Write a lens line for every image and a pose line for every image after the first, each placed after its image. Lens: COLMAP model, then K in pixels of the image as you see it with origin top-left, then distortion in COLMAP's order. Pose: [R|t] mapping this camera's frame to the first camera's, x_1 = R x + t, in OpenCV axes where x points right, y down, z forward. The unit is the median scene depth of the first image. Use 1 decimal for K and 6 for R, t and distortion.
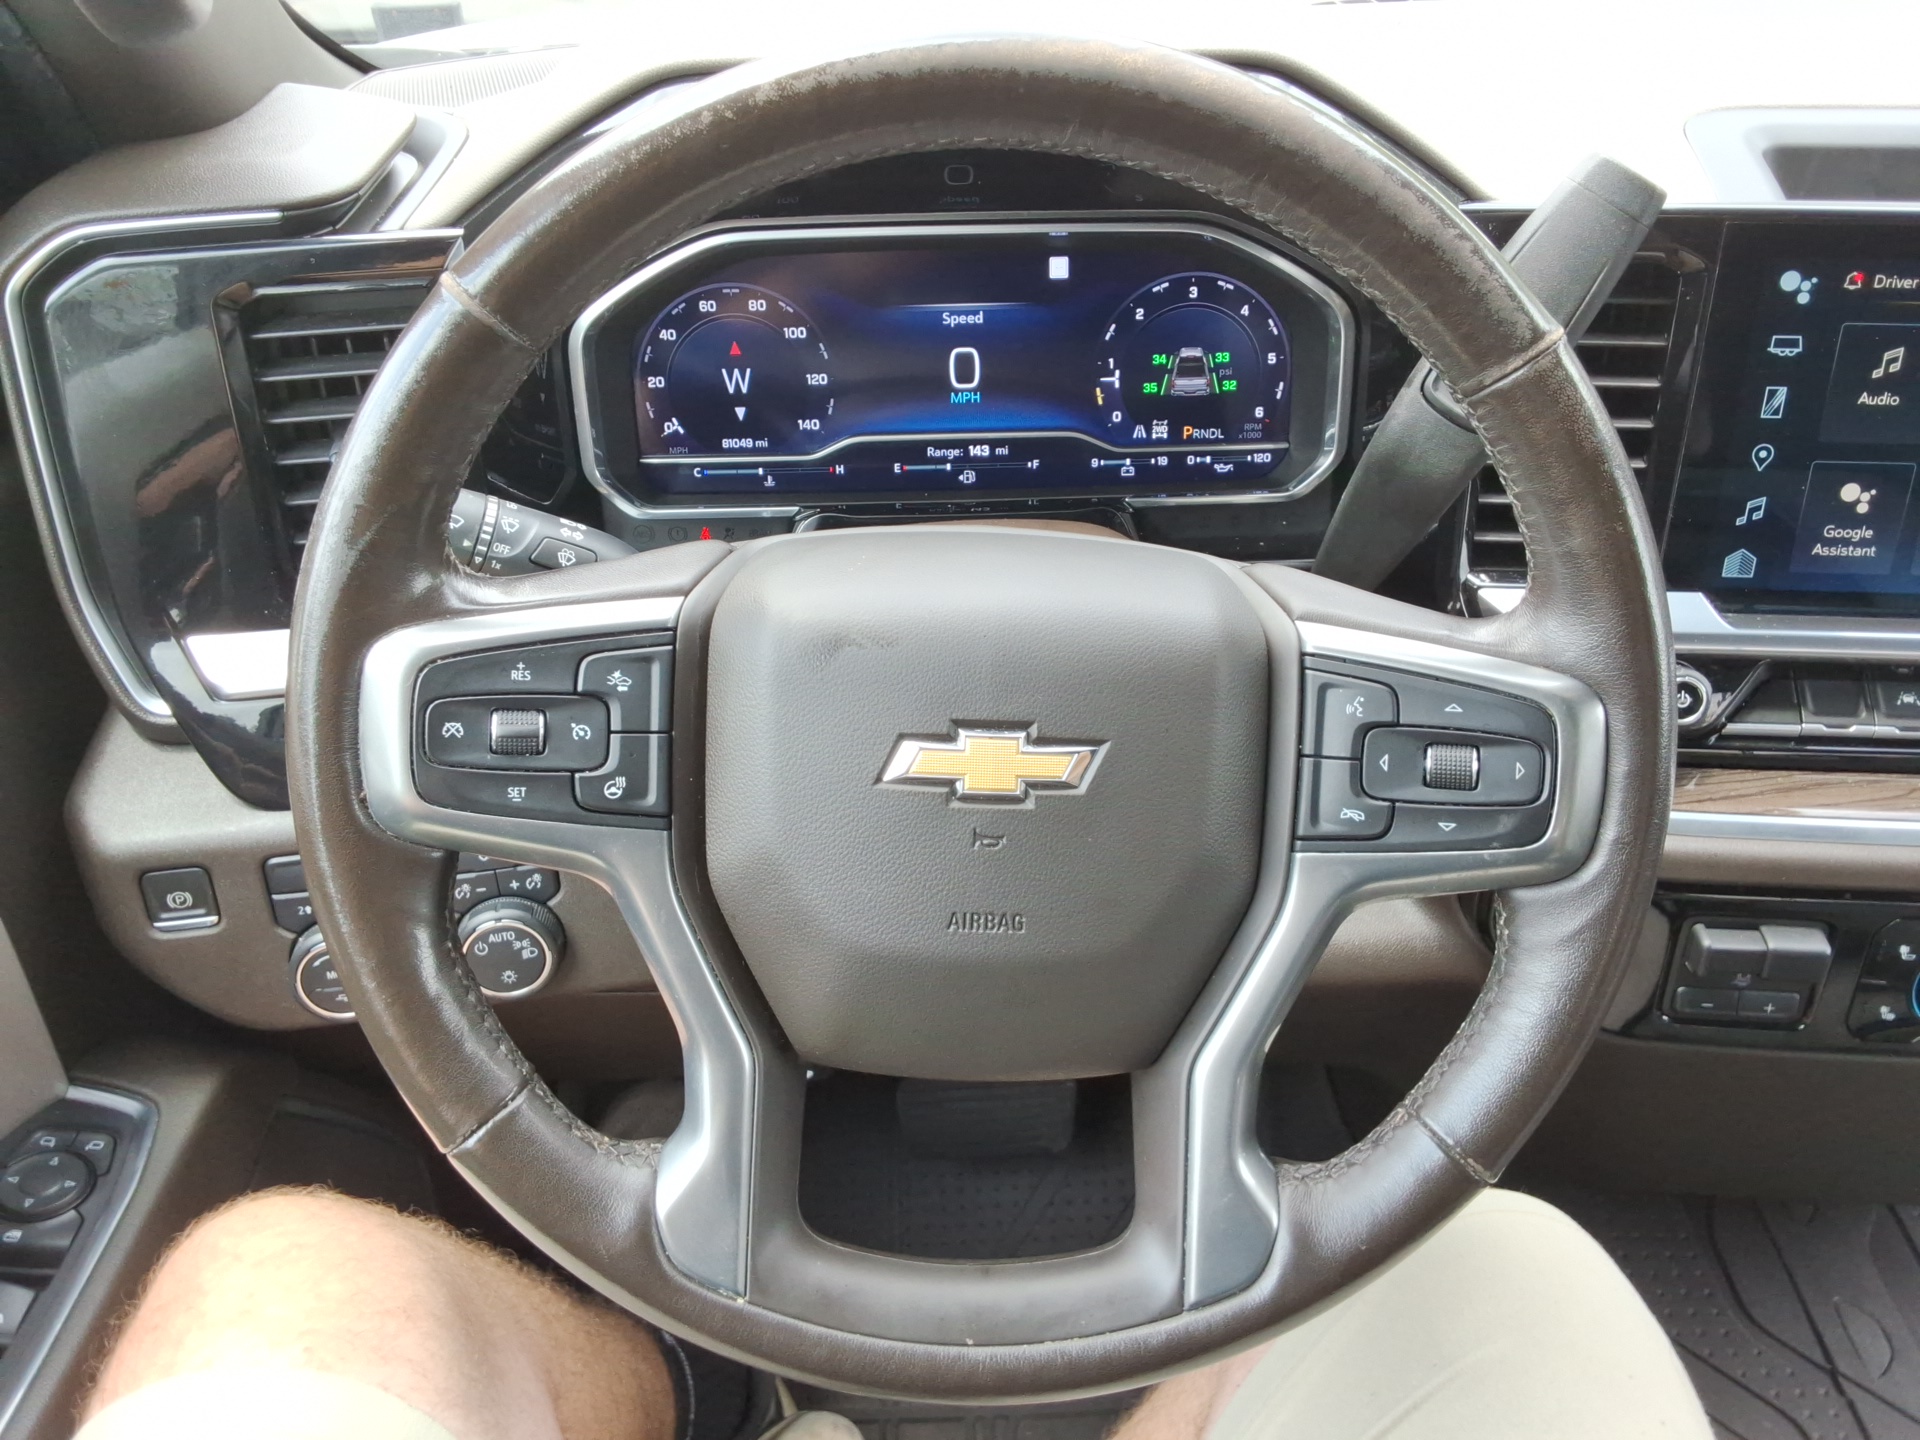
lens RADIAL K [[1520.4, 0, 969.4], [0, 1520.4, 709.3], [0, 0, 1]] dist [0.130051, -0.224806]
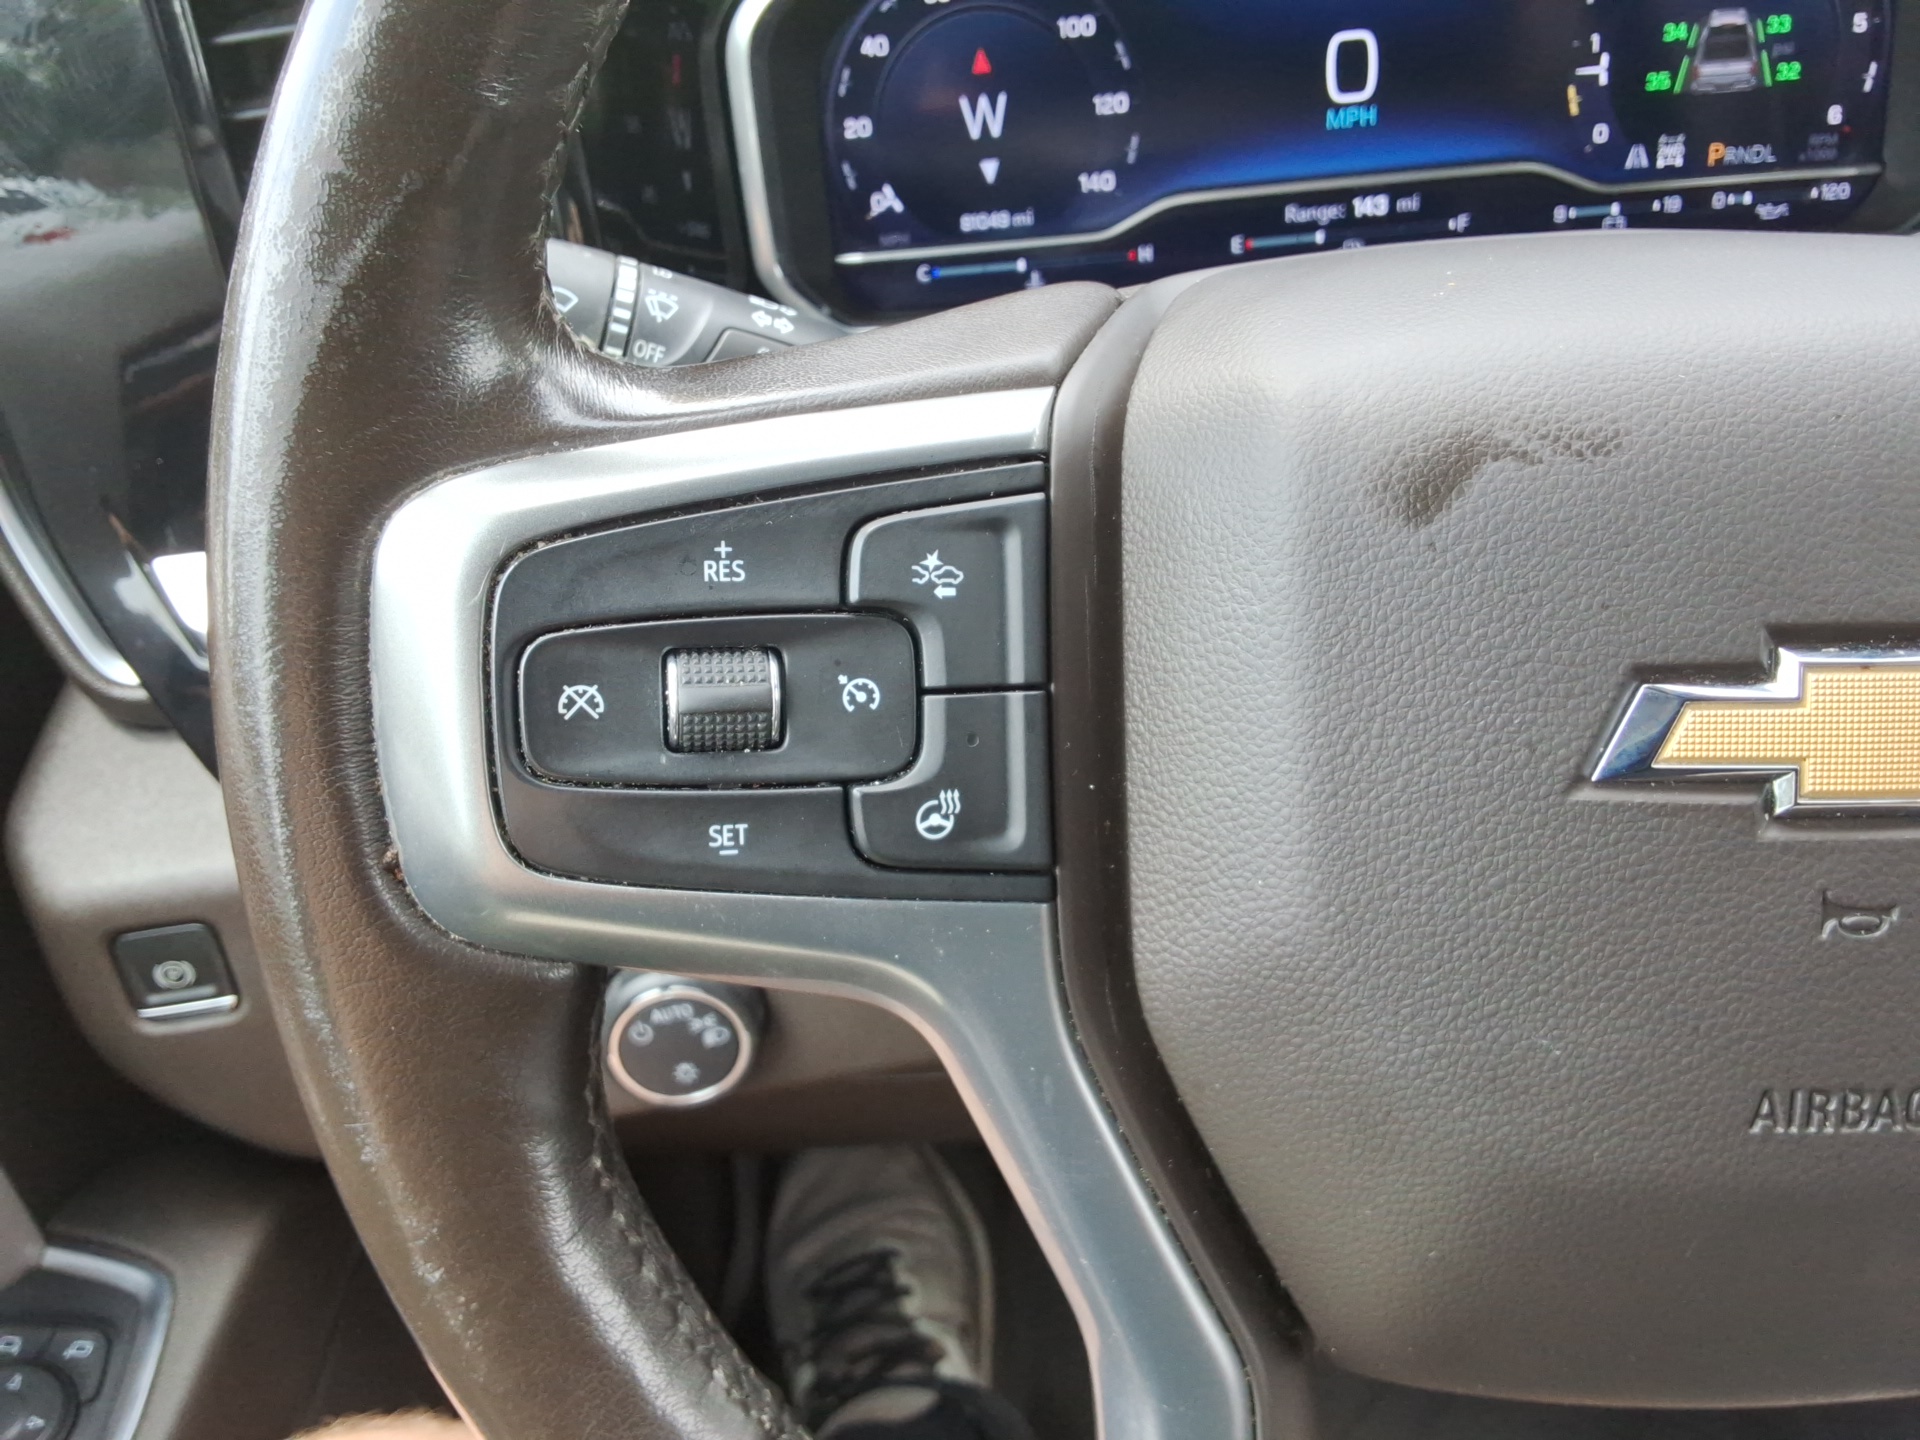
lens RADIAL K [[1523.4, 0, 963.8], [0, 1523.4, 706.7], [0, 0, 1]] dist [0.126675, -0.204850]
pose [[0.996129, -0.040007, -0.078272, -0.130798], [0.043343, 0.998202, 0.041393, 0.001034], [0.076476, -0.044625, 0.996072, 0.388285]]
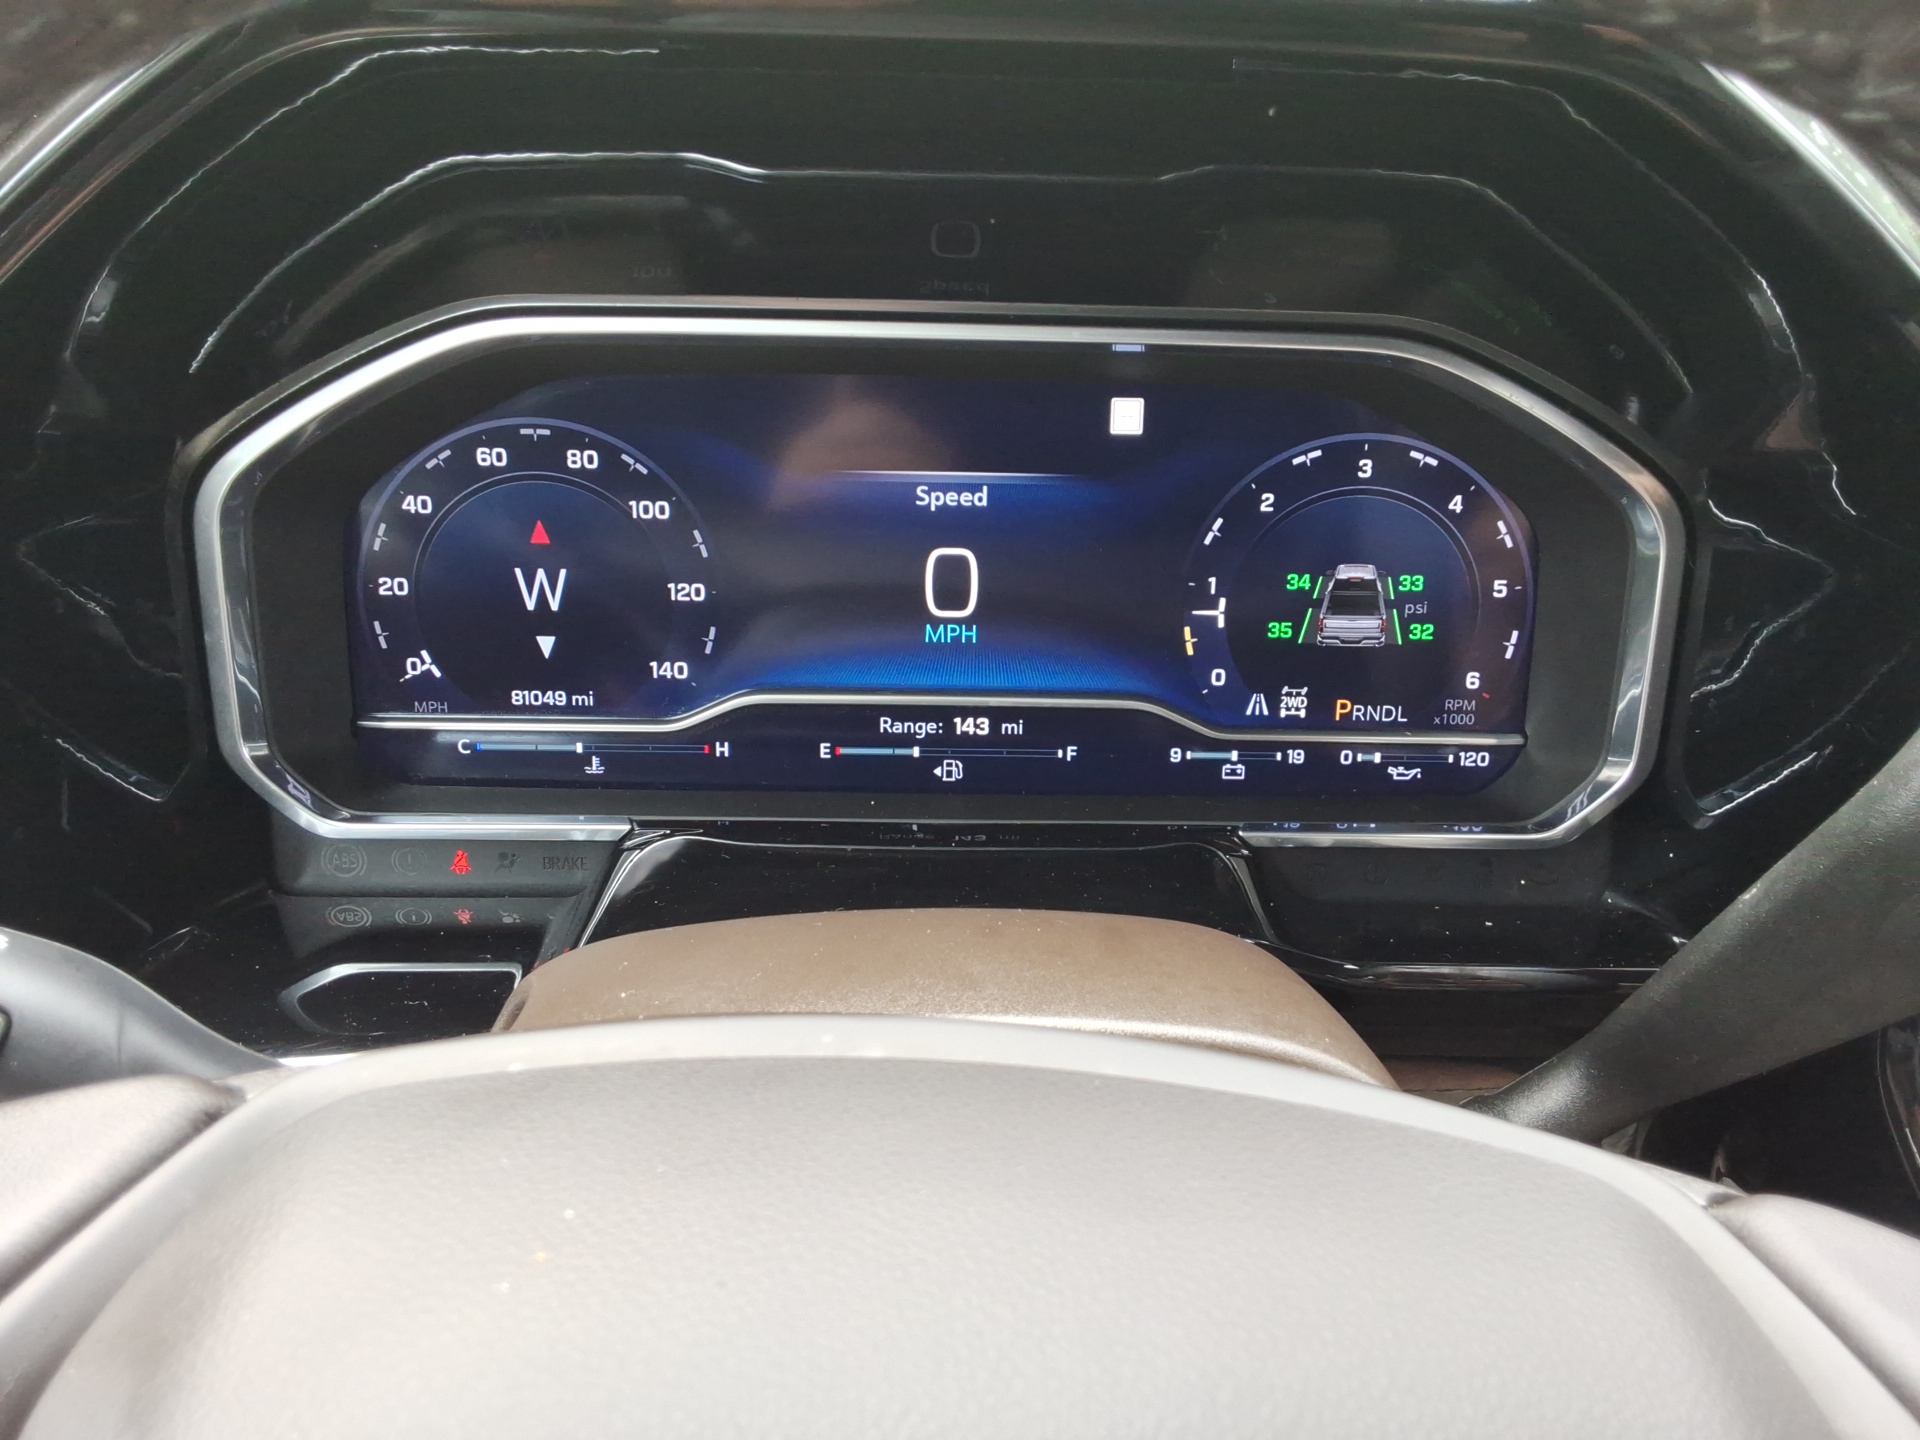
lens RADIAL K [[1523.4, 0, 963.8], [0, 1523.4, 706.7], [0, 0, 1]] dist [0.126675, -0.204850]
pose [[0.999197, 0.040052, 0.000599, 0.003182], [-0.039687, 0.991908, -0.120598, -0.120809], [-0.005424, 0.120478, 0.992701, 0.490504]]
